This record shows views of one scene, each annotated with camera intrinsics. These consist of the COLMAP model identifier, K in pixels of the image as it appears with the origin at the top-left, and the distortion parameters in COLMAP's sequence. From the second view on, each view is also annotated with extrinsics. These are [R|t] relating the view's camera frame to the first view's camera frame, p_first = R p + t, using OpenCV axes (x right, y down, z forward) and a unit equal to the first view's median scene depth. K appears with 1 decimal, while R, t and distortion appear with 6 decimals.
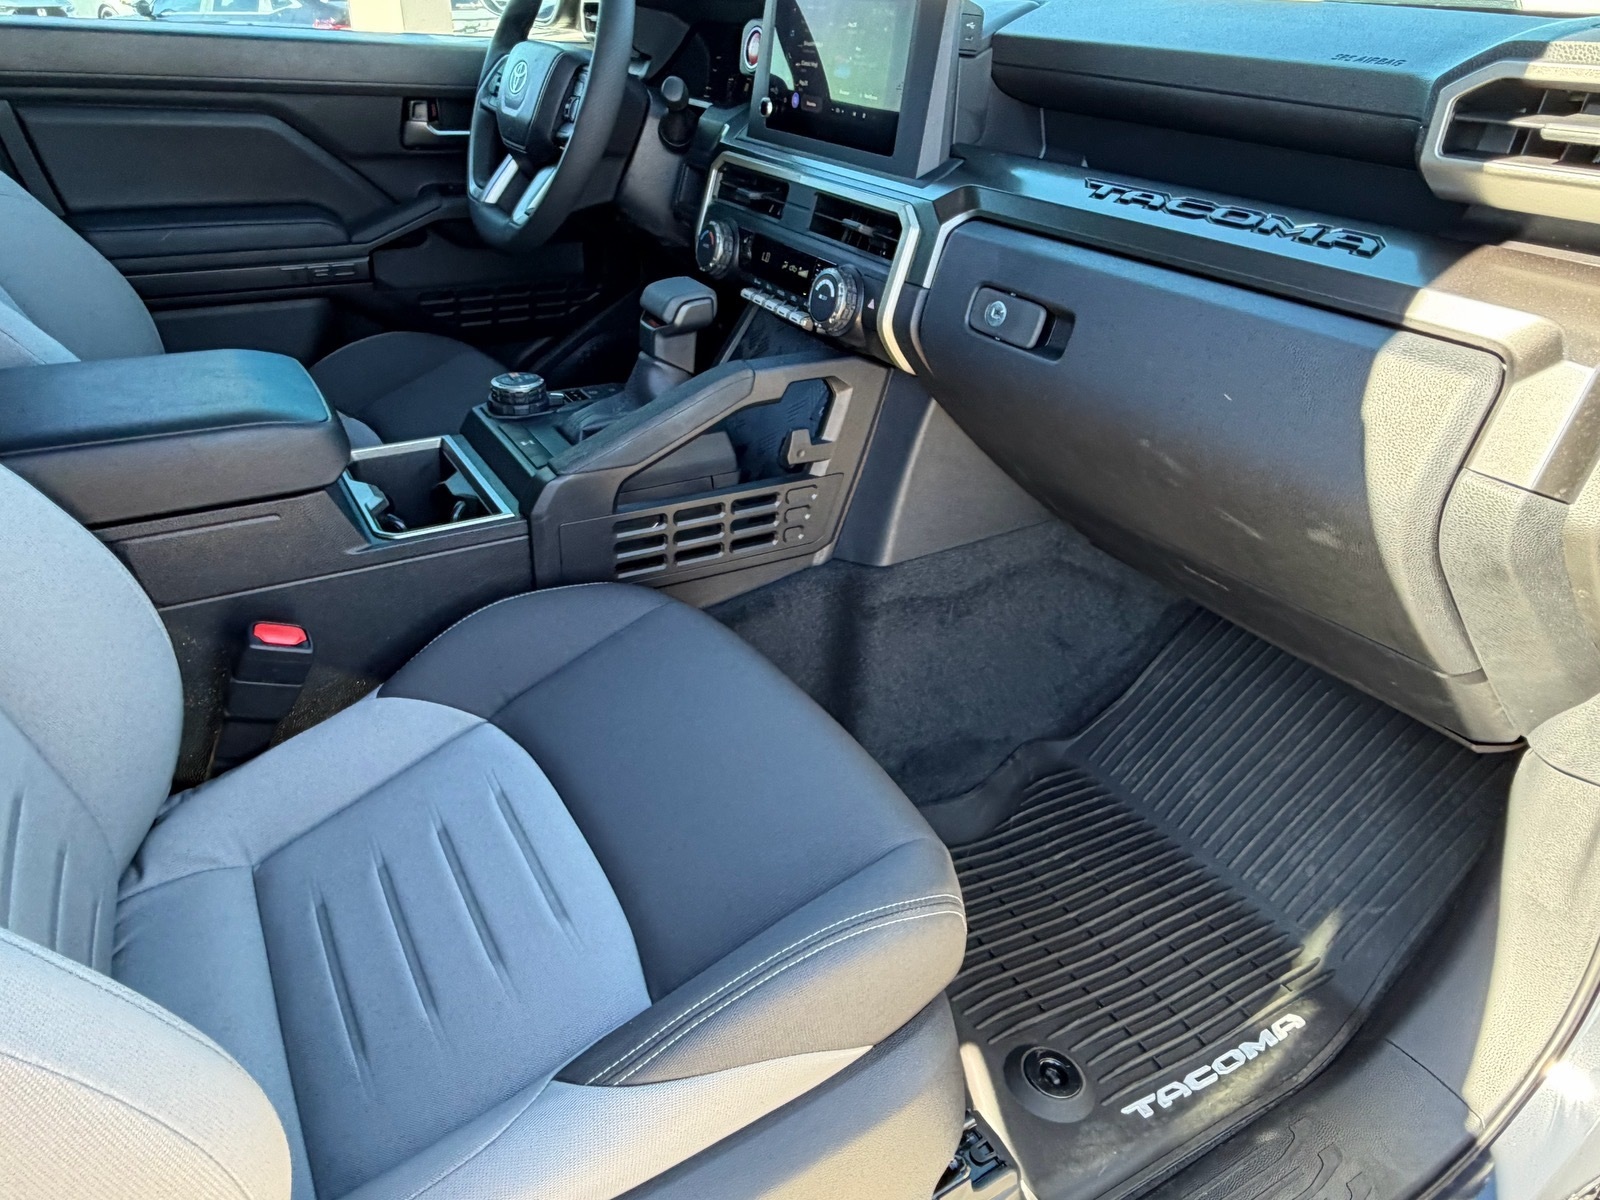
lens RADIAL K [[1061.2, 0, 768.9], [0, 1061.2, 599.4], [0, 0, 1]] dist [-0.003545, 0.001154]
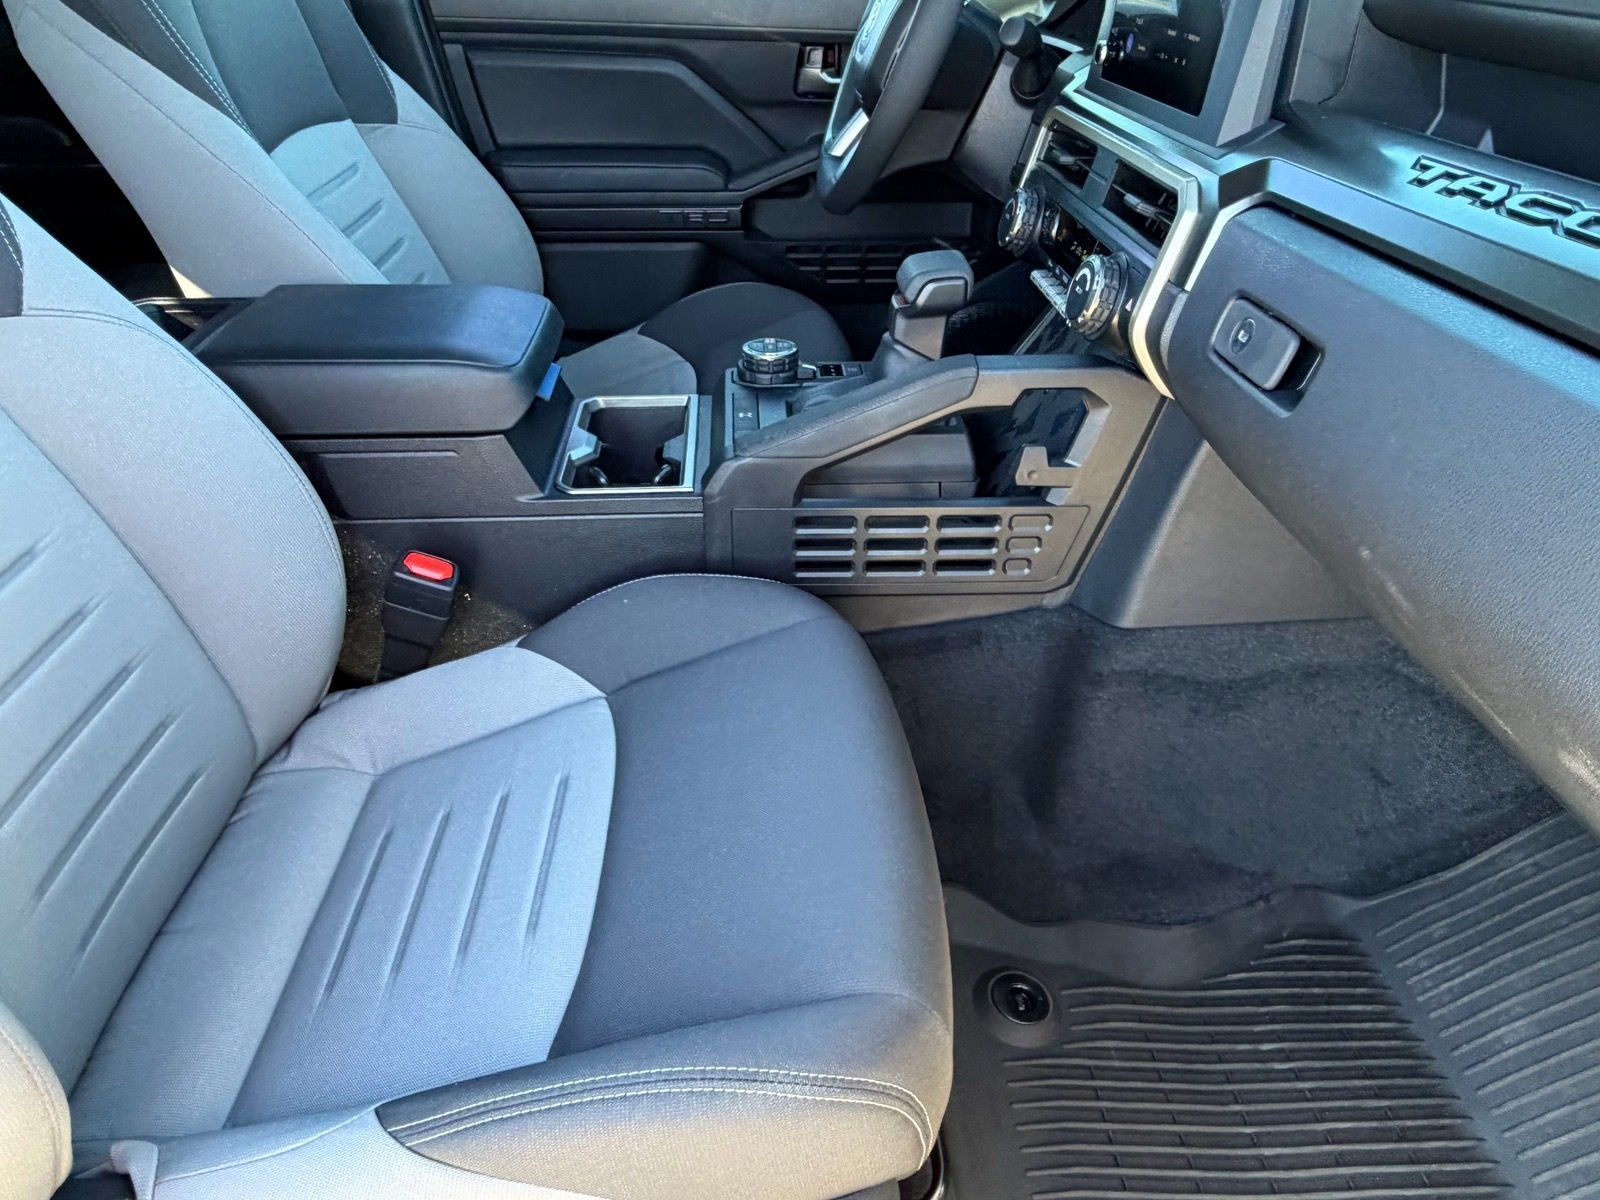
lens RADIAL K [[1061.2, 0, 768.9], [0, 1061.2, 599.4], [0, 0, 1]] dist [-0.003545, 0.001154]
pose [[0.888219, 0.214279, -0.406388, 0.202610], [-0.199456, 0.976712, 0.079059, -0.065584], [0.413865, 0.010834, 0.910274, 0.154820]]
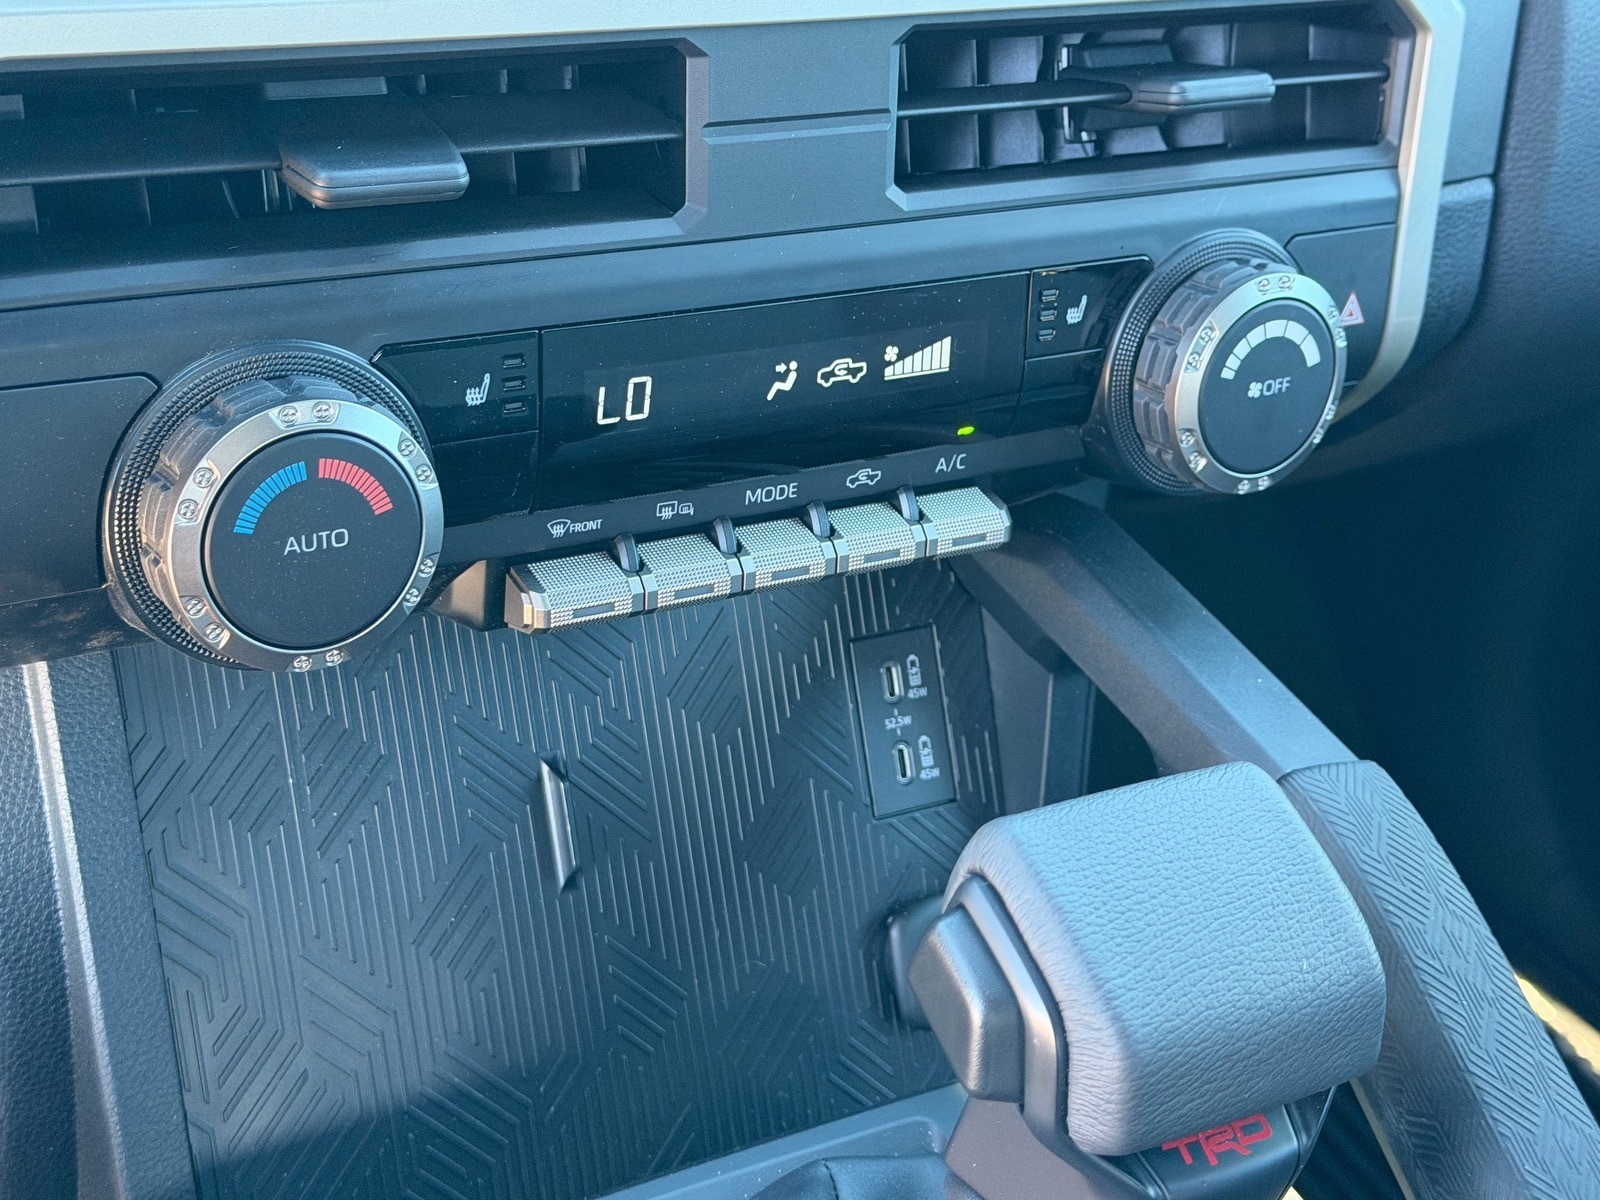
lens RADIAL K [[2377.9, 0, 808.3], [0, 2377.9, 620.3], [0, 0, 1]] dist [0.193659, -0.456108]
pose [[-0.008058, -0.605297, 0.795959, -0.412743], [0.337611, 0.747599, 0.571939, -0.566154], [-0.941251, 0.273333, 0.198331, 0.925925]]
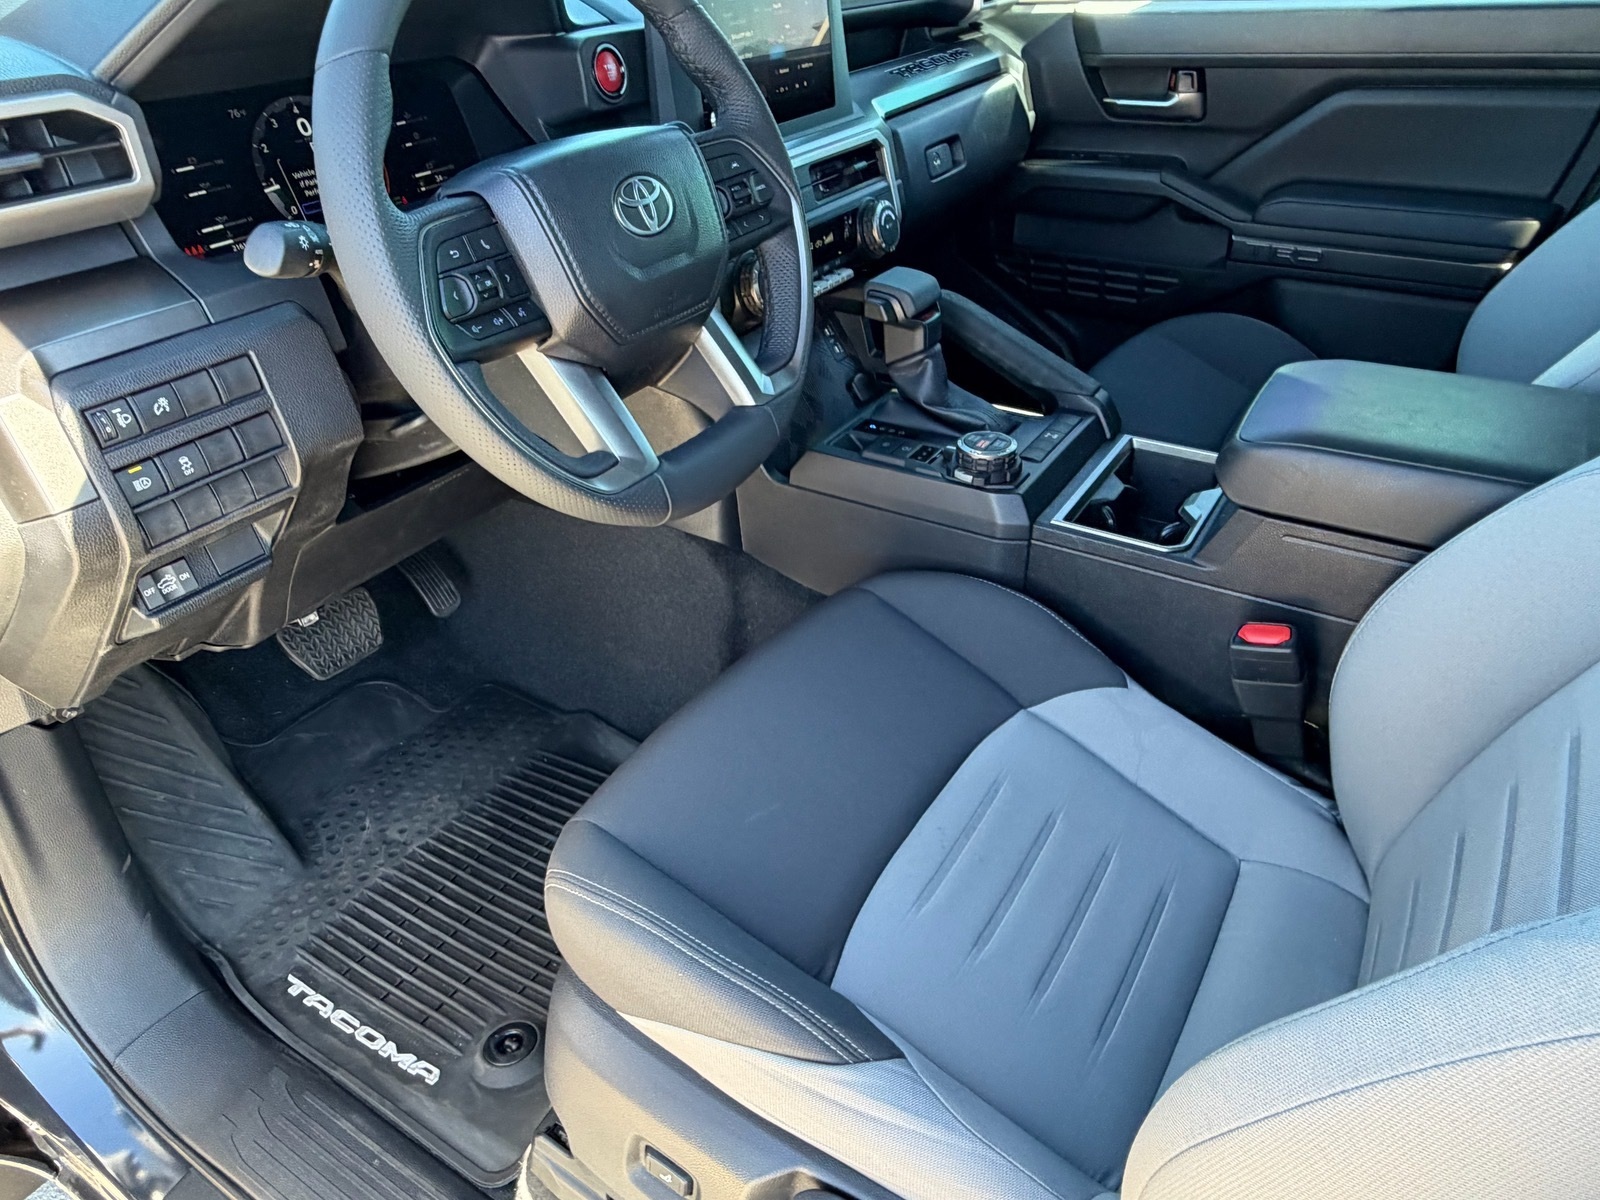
lens RADIAL K [[1061.2, 0, 768.9], [0, 1061.2, 599.4], [0, 0, 1]] dist [-0.003545, 0.001154]
pose [[-0.458958, -0.508464, 0.728575, -0.895300], [0.451318, 0.572934, 0.684148, -0.849702], [-0.765290, 0.642814, -0.033474, 1.302051]]
